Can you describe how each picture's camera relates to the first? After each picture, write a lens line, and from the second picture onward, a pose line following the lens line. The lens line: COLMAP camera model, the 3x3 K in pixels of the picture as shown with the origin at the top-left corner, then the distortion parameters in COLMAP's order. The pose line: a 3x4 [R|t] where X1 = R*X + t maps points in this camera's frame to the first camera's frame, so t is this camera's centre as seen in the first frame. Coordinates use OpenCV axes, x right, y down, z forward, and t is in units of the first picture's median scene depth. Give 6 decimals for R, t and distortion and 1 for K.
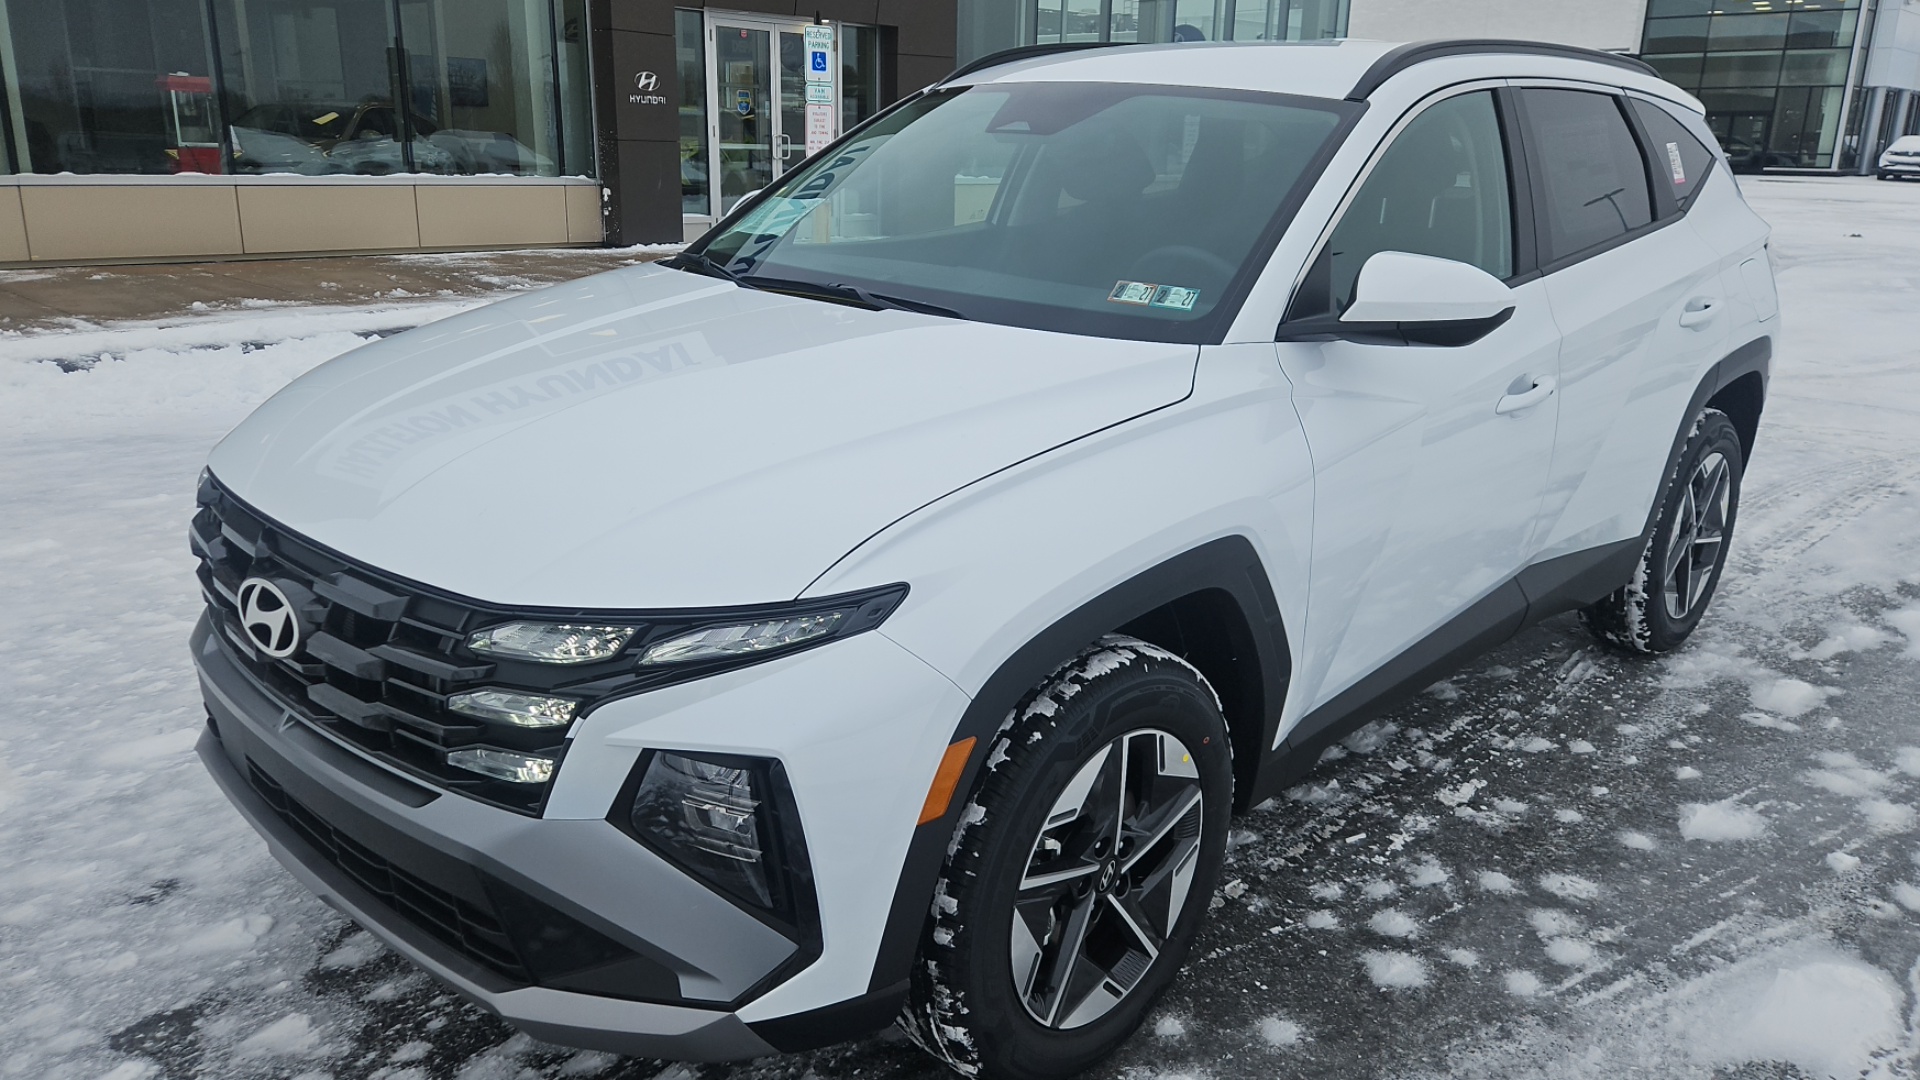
lens RADIAL K [[1397.6, 0, 955.2], [0, 1397.6, 554.9], [0, 0, 1]] dist [0.083146, -0.066157]
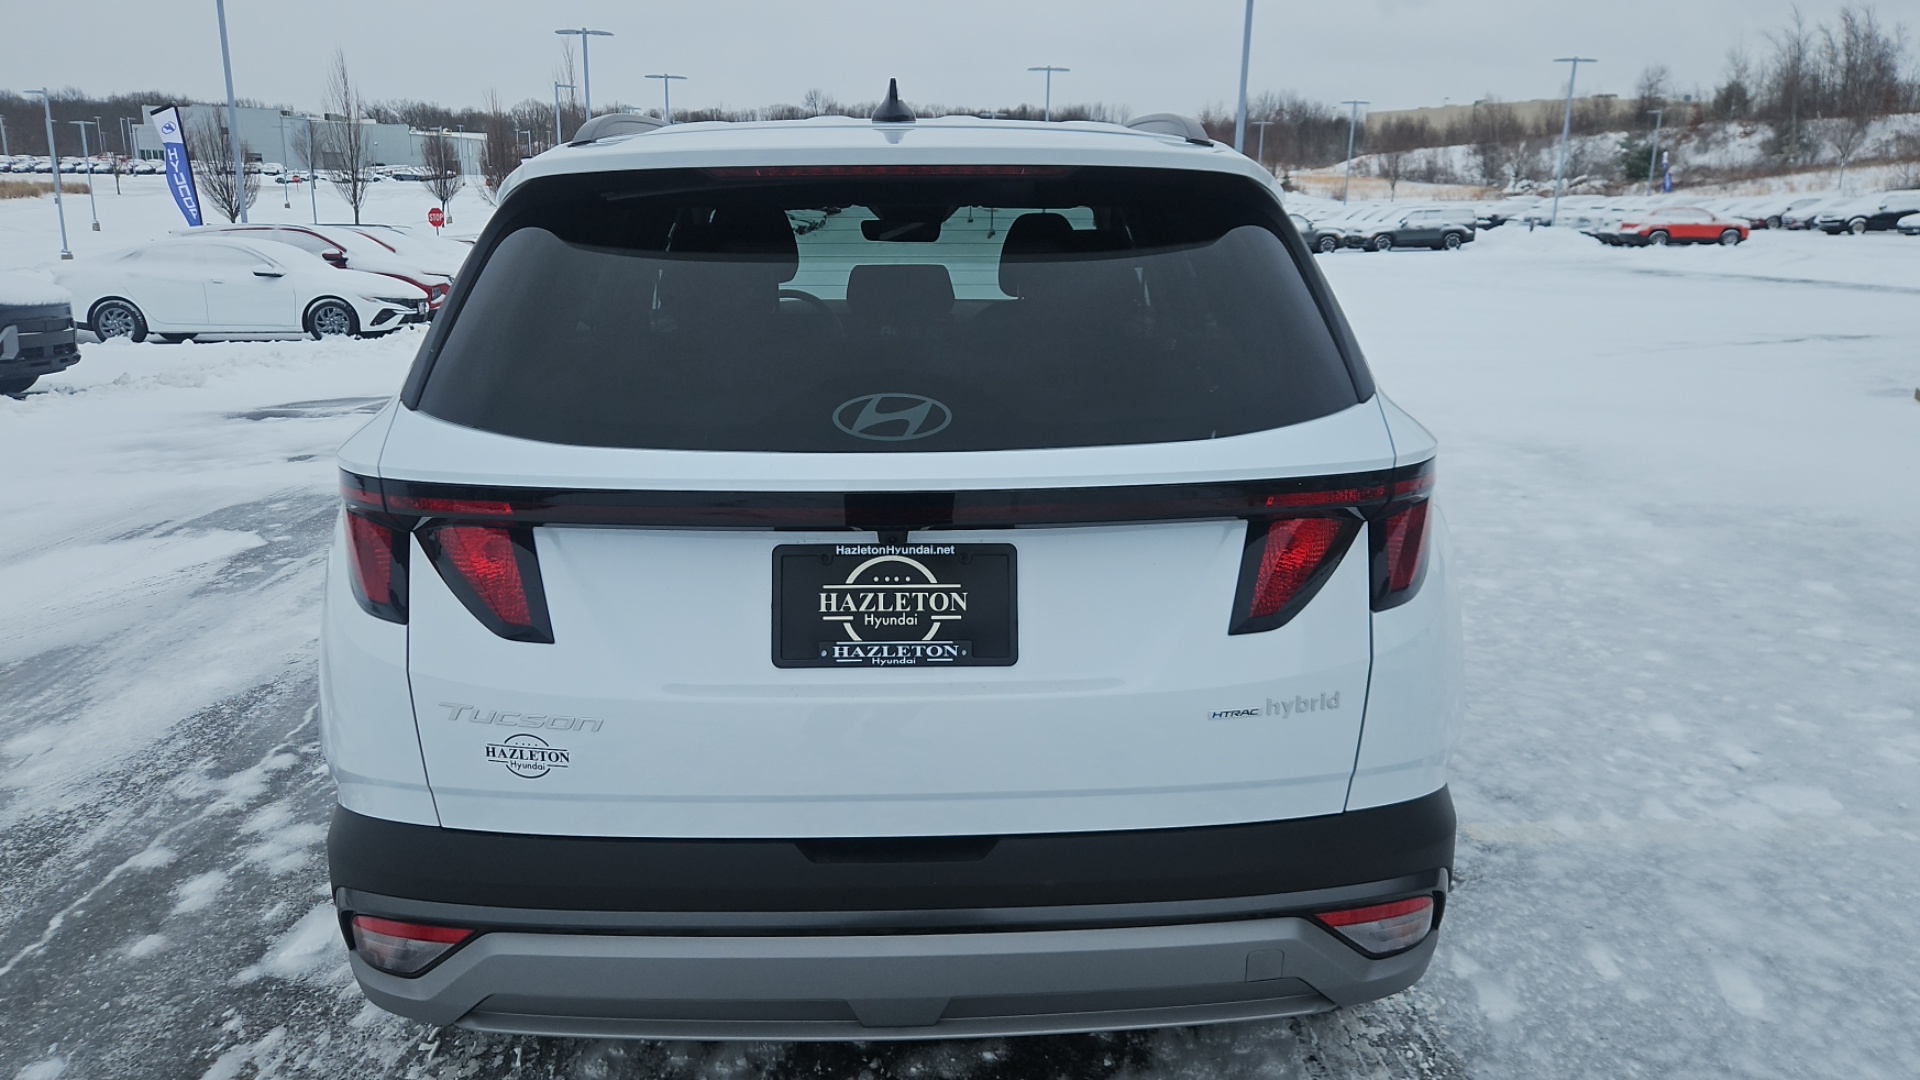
lens RADIAL K [[1397.6, 0, 948.6], [0, 1397.6, 552.5], [0, 0, 1]] dist [0.083146, -0.066157]
pose [[-0.702528, 0.149958, -0.695677, 1.067578], [-0.233990, 0.874523, 0.424803, -0.615272], [0.672089, 0.461218, -0.579289, 1.991022]]
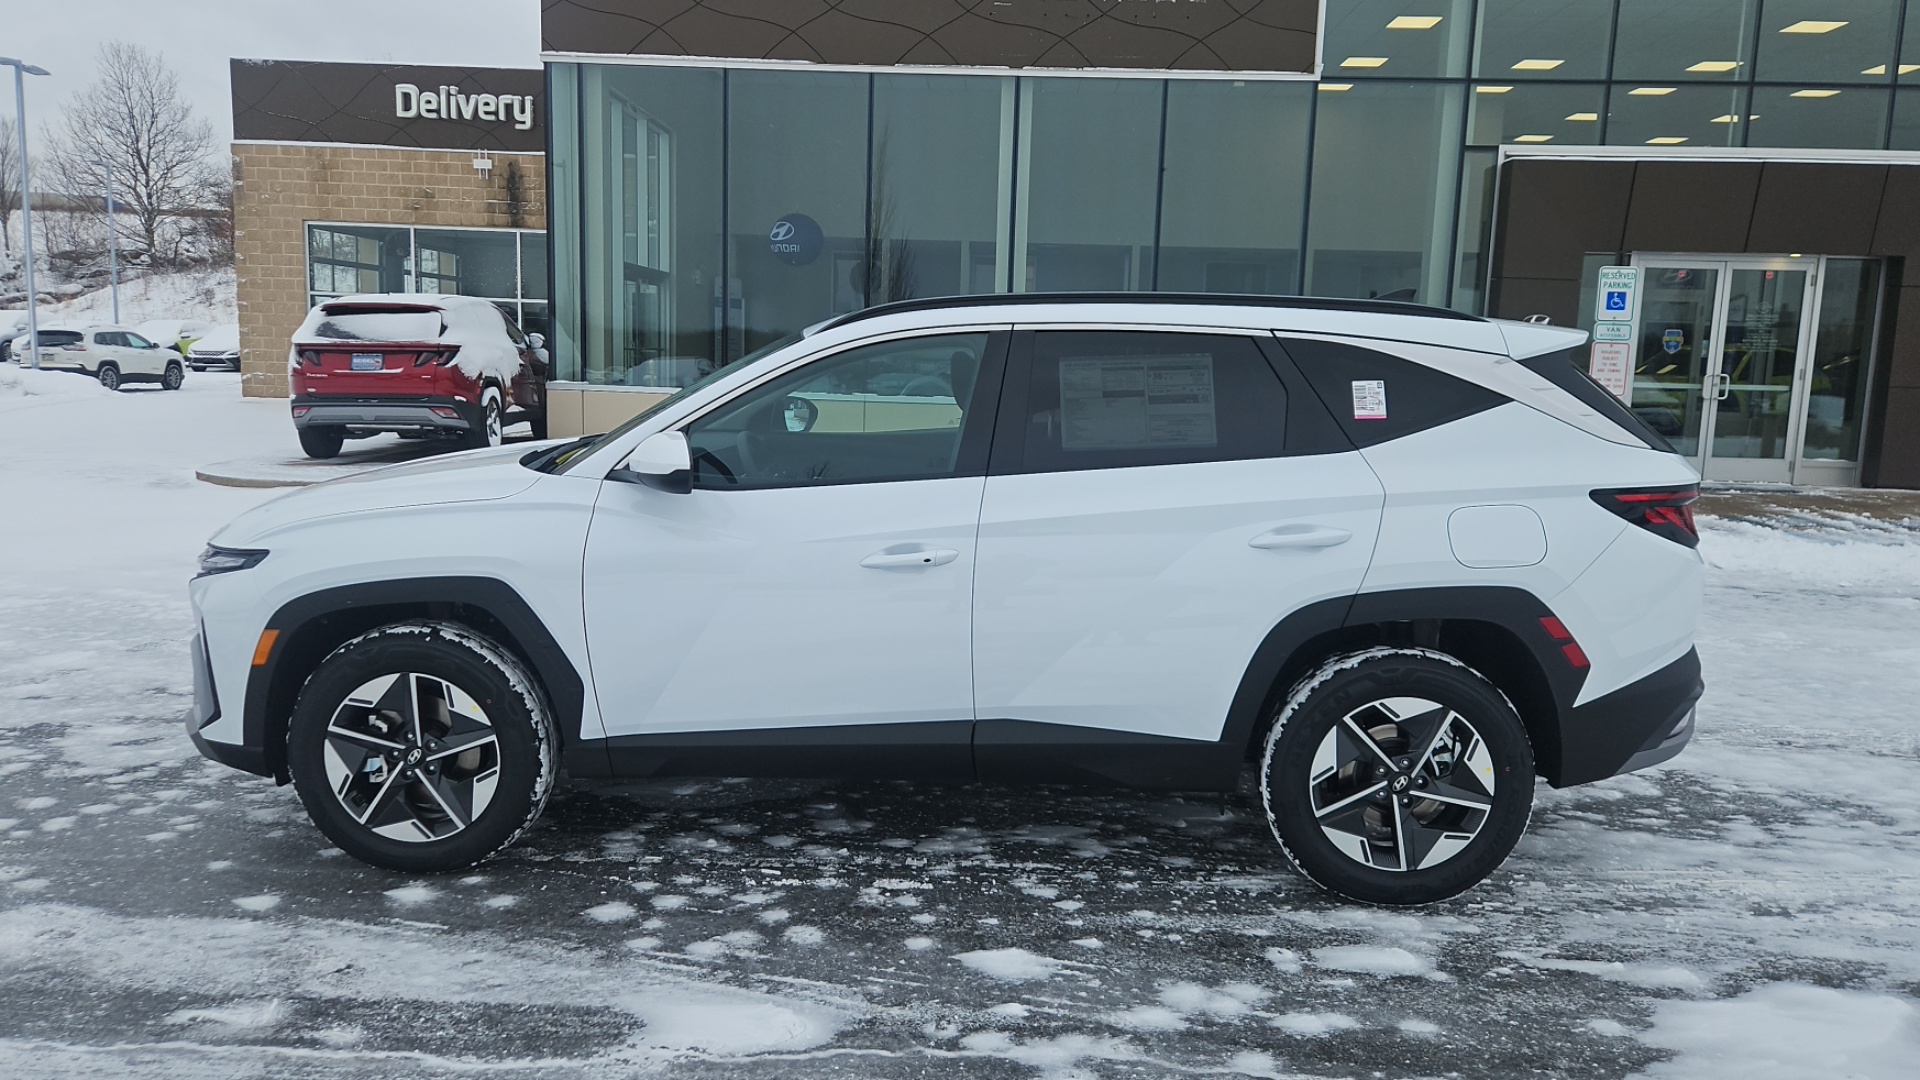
lens RADIAL K [[1397.6, 0, 946.5], [0, 1397.6, 556.5], [0, 0, 1]] dist [0.083146, -0.066157]
pose [[0.661054, 0.111319, -0.742035, 1.328589], [-0.229312, 0.971592, -0.058529, -0.047841], [0.714440, 0.208849, 0.667801, 0.170006]]
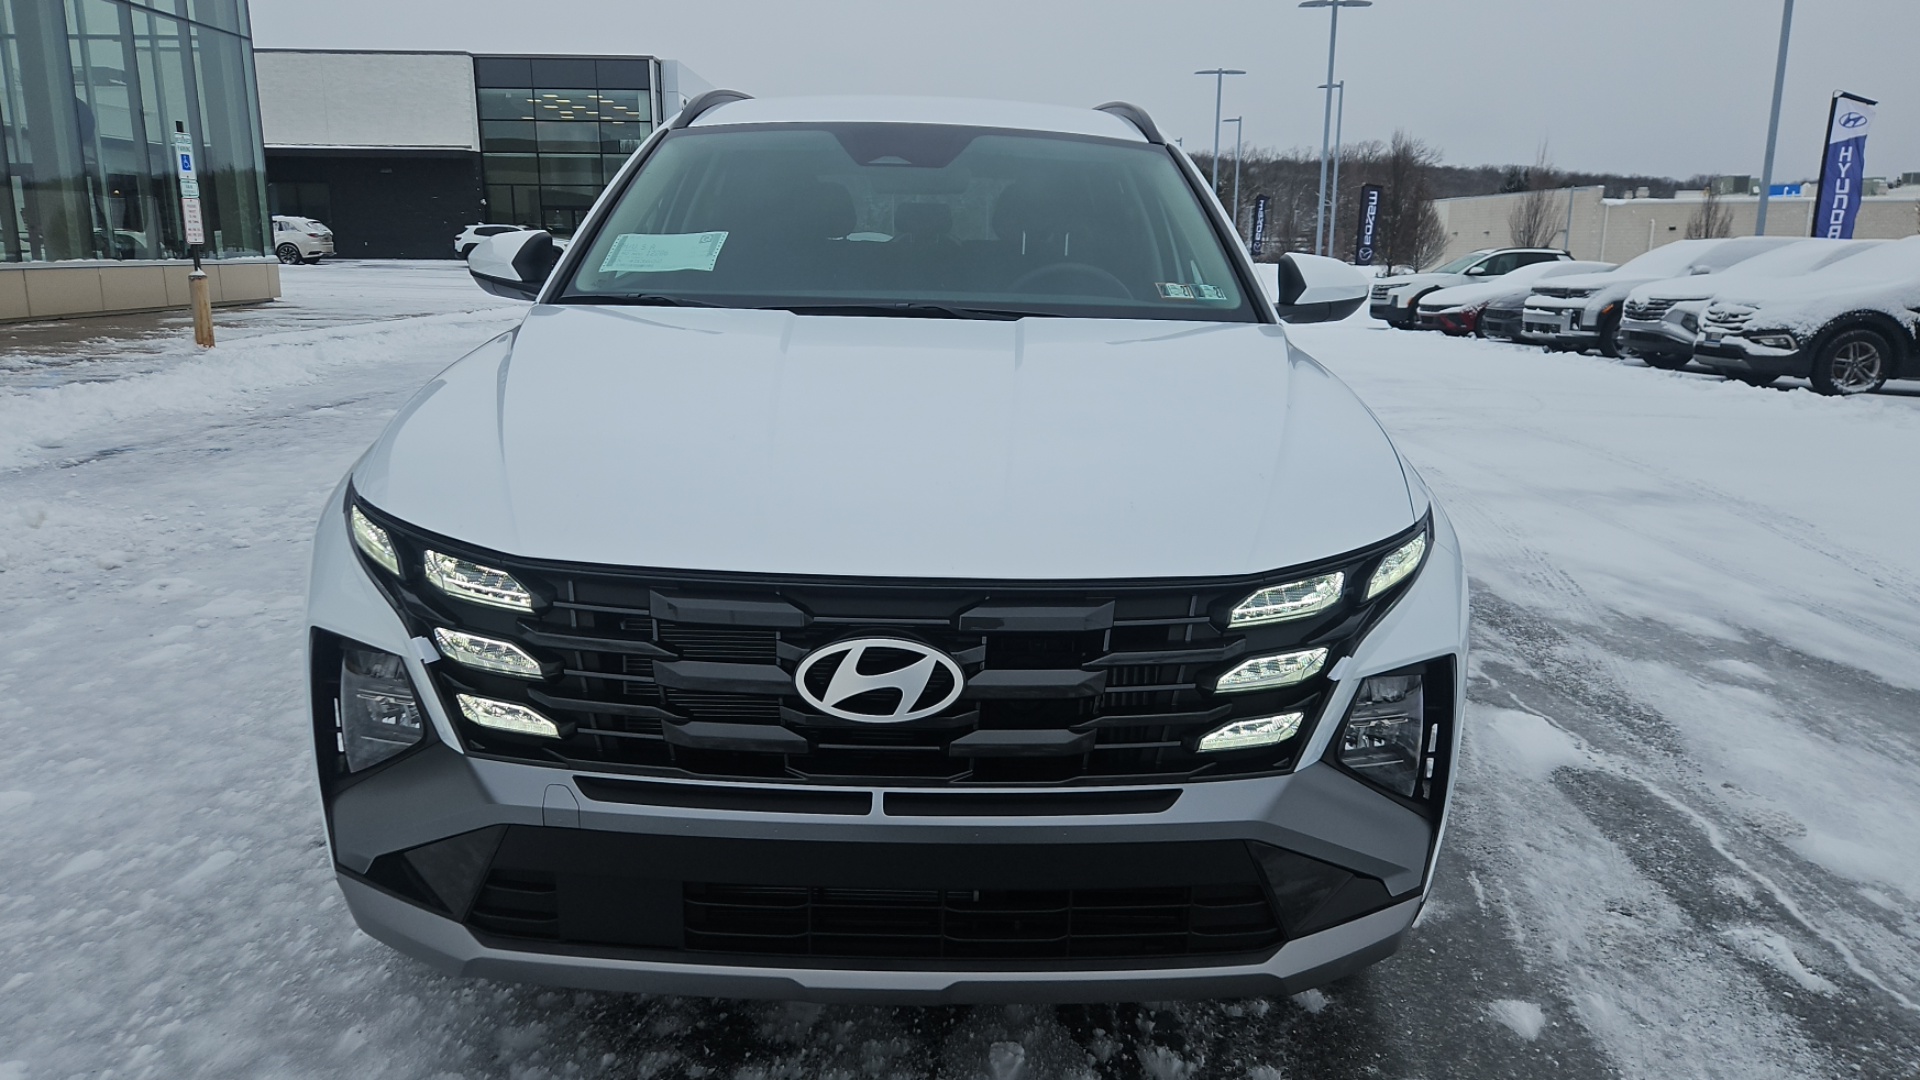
lens RADIAL K [[1397.6, 0, 952.1], [0, 1397.6, 539.5], [0, 0, 1]] dist [0.083146, -0.066157]
pose [[0.717820, -0.160595, 0.677454, -0.682079], [0.207991, 0.978063, 0.011473, -0.027980], [-0.664435, 0.132669, 0.735476, 0.220318]]
